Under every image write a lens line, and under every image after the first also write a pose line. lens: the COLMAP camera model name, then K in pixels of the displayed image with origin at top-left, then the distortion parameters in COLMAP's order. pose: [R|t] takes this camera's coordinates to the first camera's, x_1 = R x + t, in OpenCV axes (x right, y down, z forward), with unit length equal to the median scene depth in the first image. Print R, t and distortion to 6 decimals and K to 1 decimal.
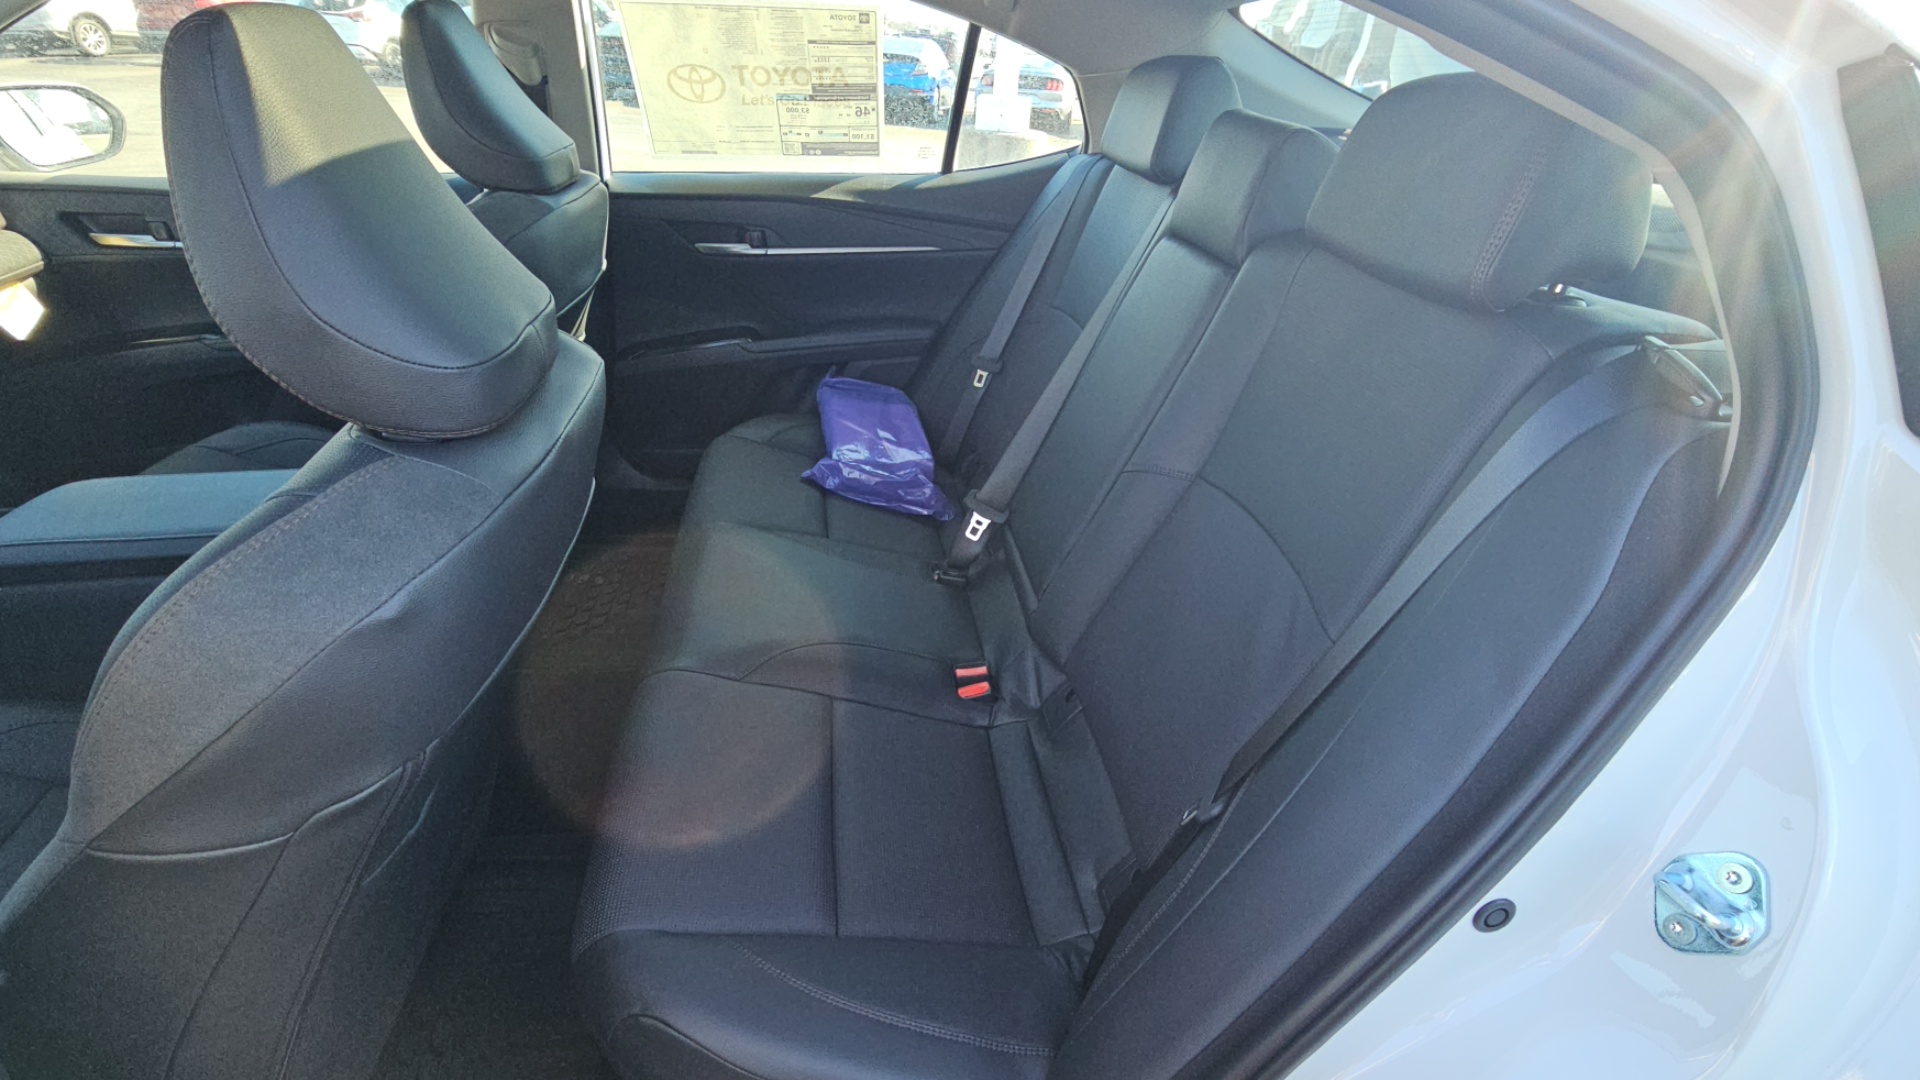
lens RADIAL K [[855.0, 0, 979.6], [0, 855.0, 544.0], [0, 0, 1]] dist [0.008237, -0.007273]
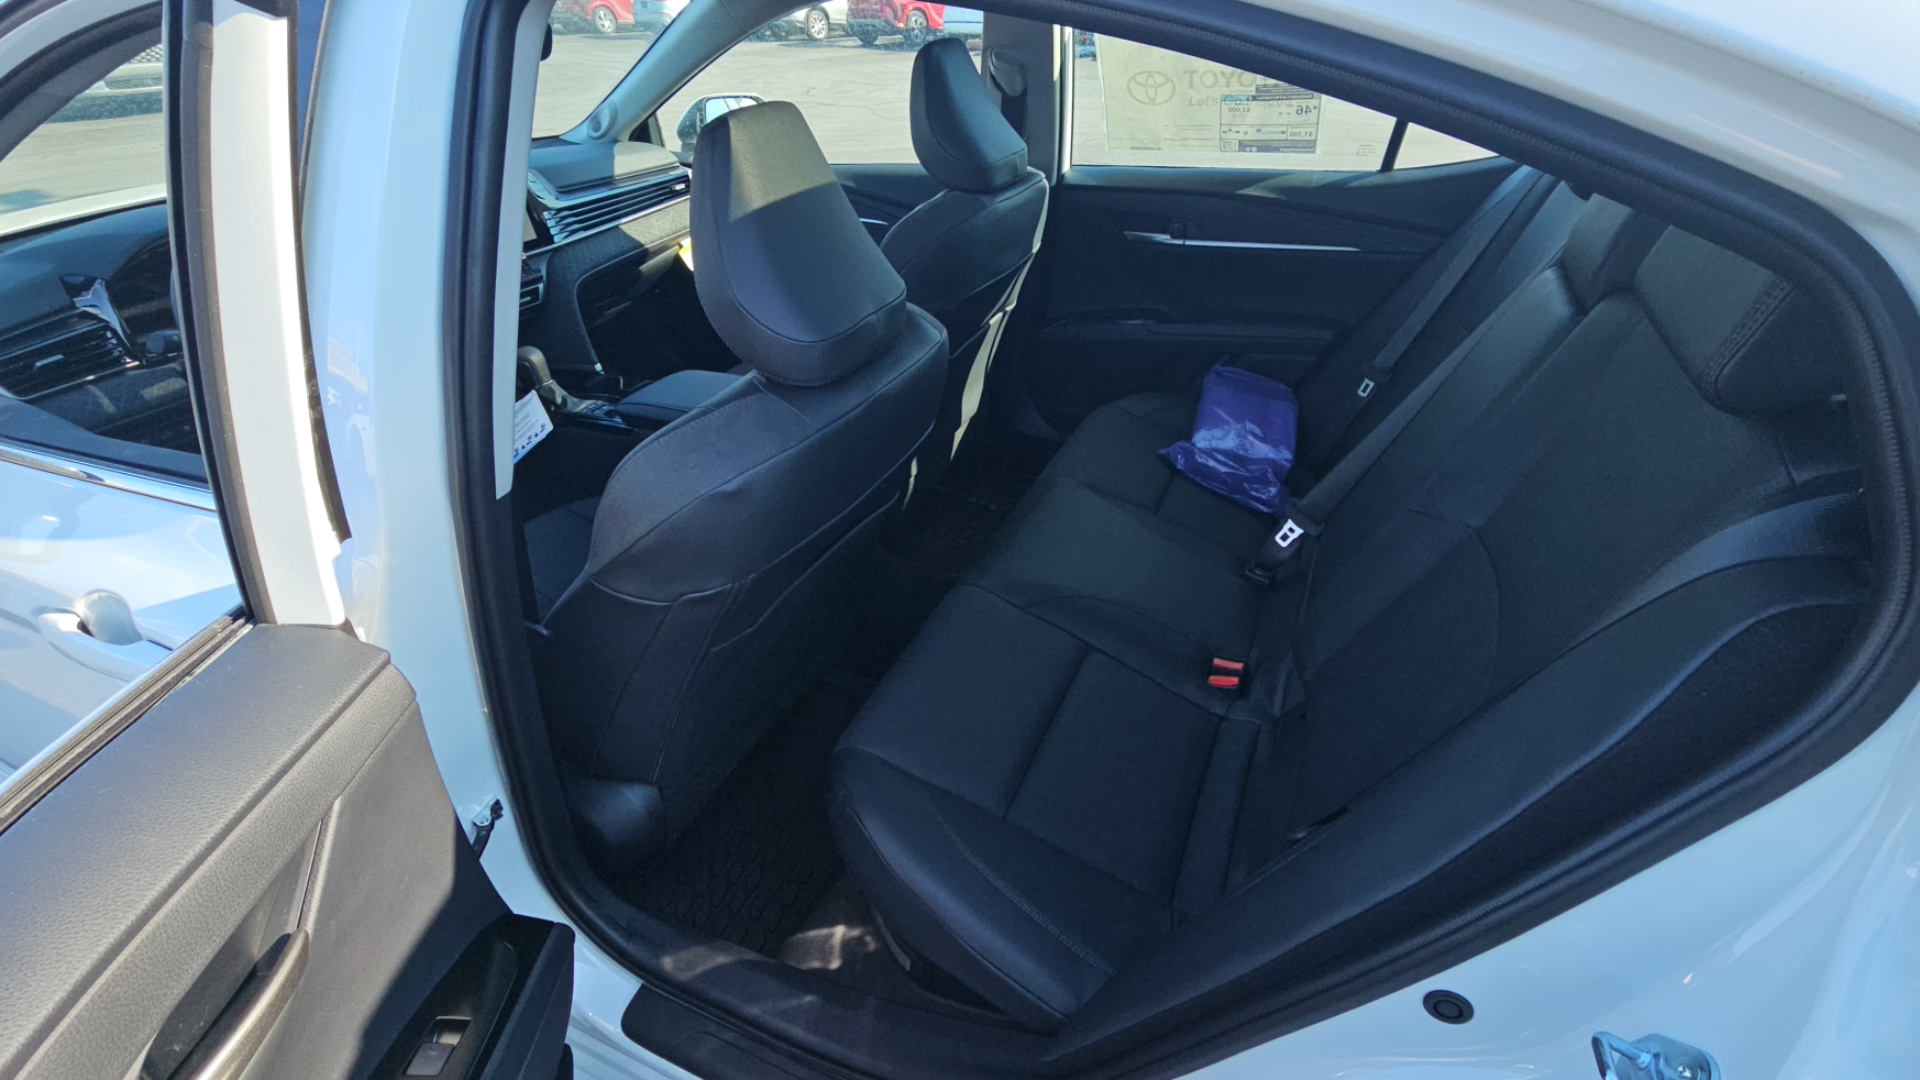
lens RADIAL K [[855.0, 0, 979.6], [0, 855.0, 544.0], [0, 0, 1]] dist [0.008237, -0.007273]
pose [[0.838997, 0.236860, -0.489880, 0.160641], [-0.217191, 0.971235, 0.097624, -0.023481], [0.498912, 0.024491, 0.866307, -0.054464]]
